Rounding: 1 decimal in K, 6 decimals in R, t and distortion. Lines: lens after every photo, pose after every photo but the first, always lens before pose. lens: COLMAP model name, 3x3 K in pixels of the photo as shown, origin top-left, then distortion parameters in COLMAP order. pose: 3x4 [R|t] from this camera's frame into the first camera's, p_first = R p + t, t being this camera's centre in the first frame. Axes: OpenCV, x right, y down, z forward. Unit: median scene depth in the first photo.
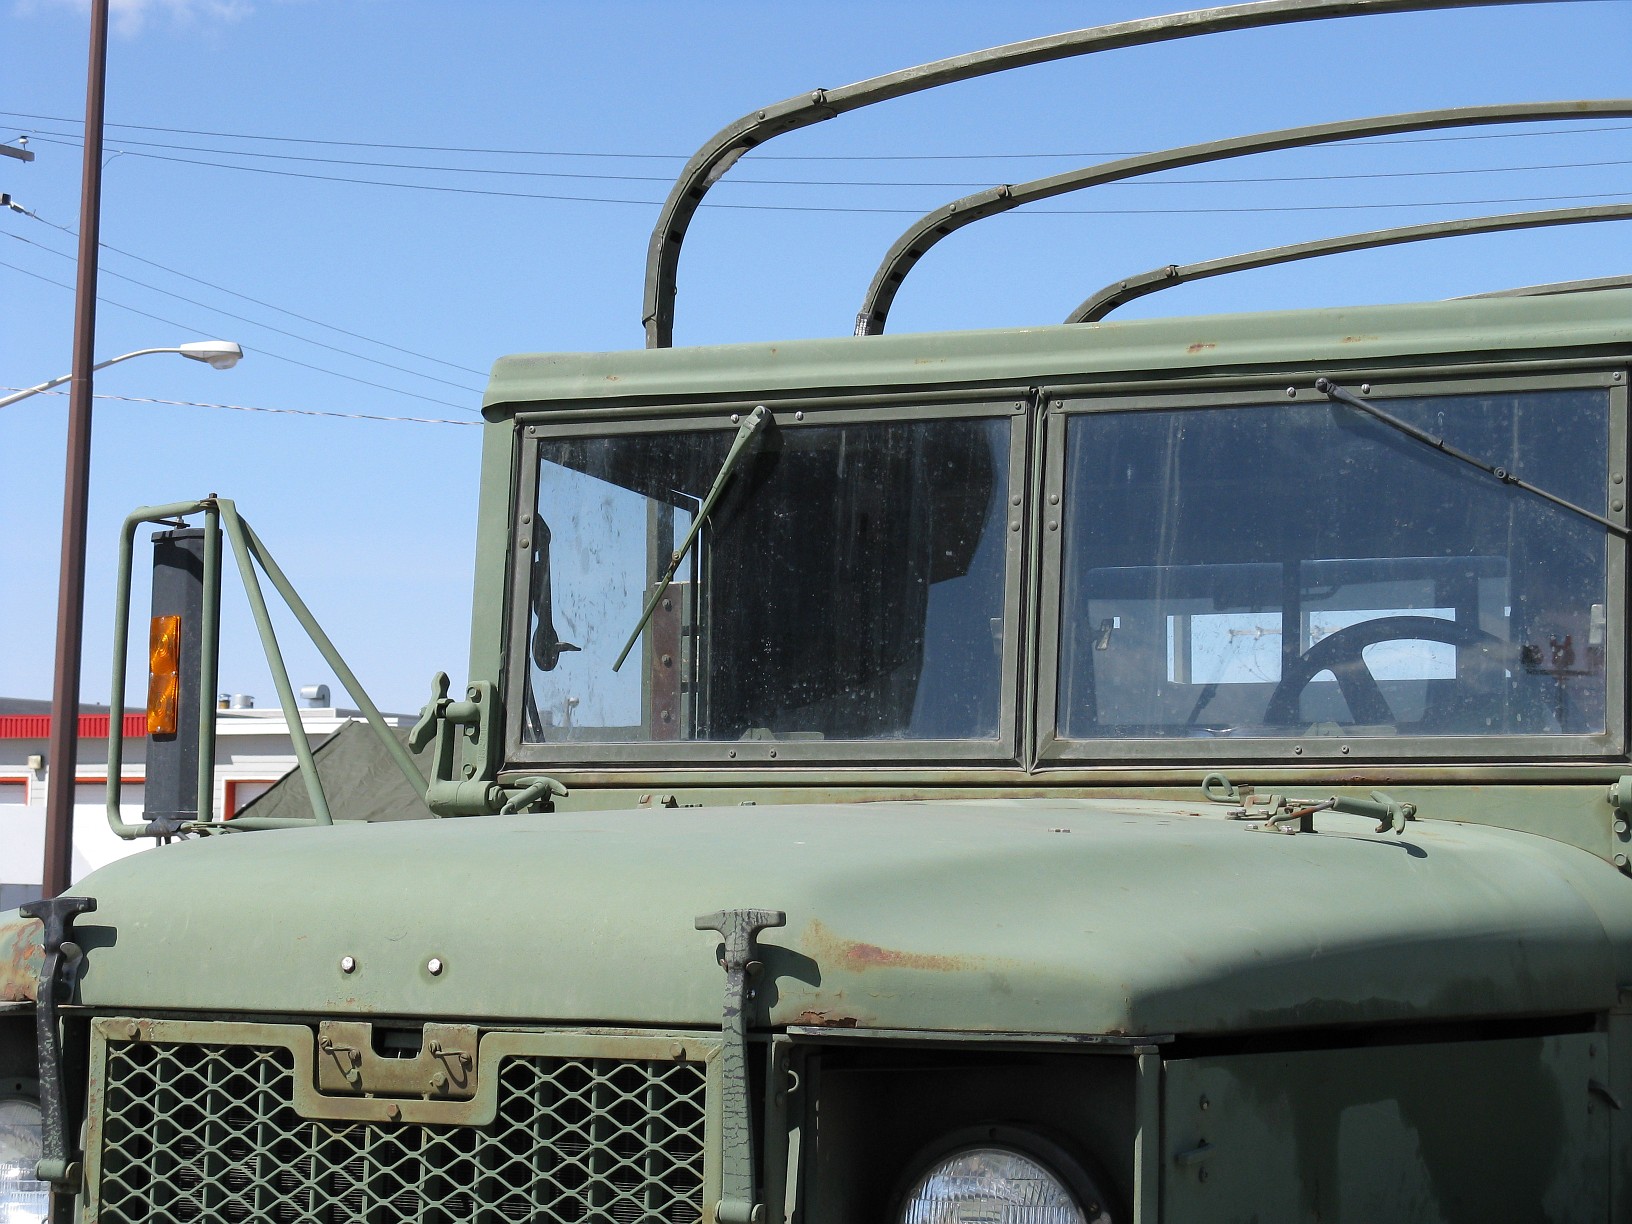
lens RADIAL K [[3814.8, 0, 817.4], [0, 3814.8, 619.5], [0, 0, 1]] dist [0.087518, 0.000000]
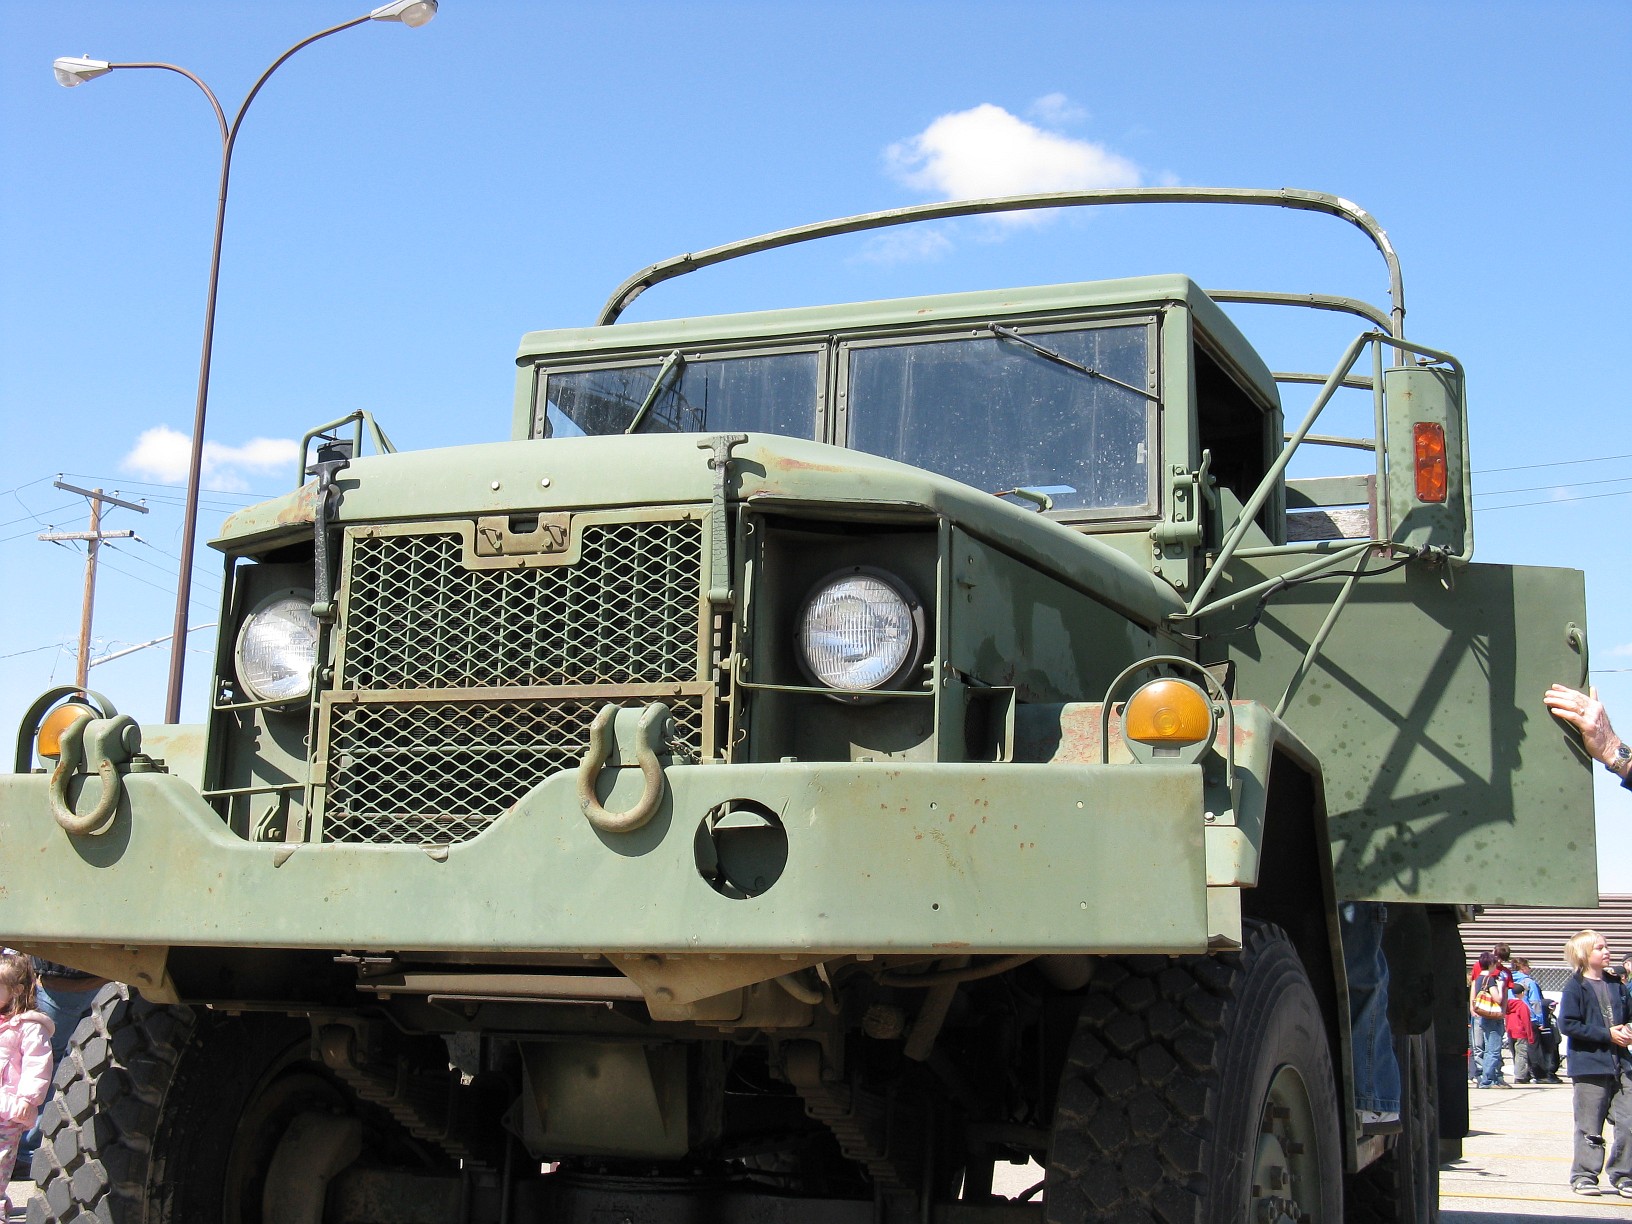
lens RADIAL K [[2229.1, 0, 813.8], [0, 2229.1, 605.9], [0, 0, 1]] dist [-0.078780, 0.000000]
pose [[0.994791, 0.023169, 0.099273, -0.075361], [-0.012786, 0.994498, -0.103977, 0.249374], [-0.101135, 0.102166, 0.989613, -0.042662]]
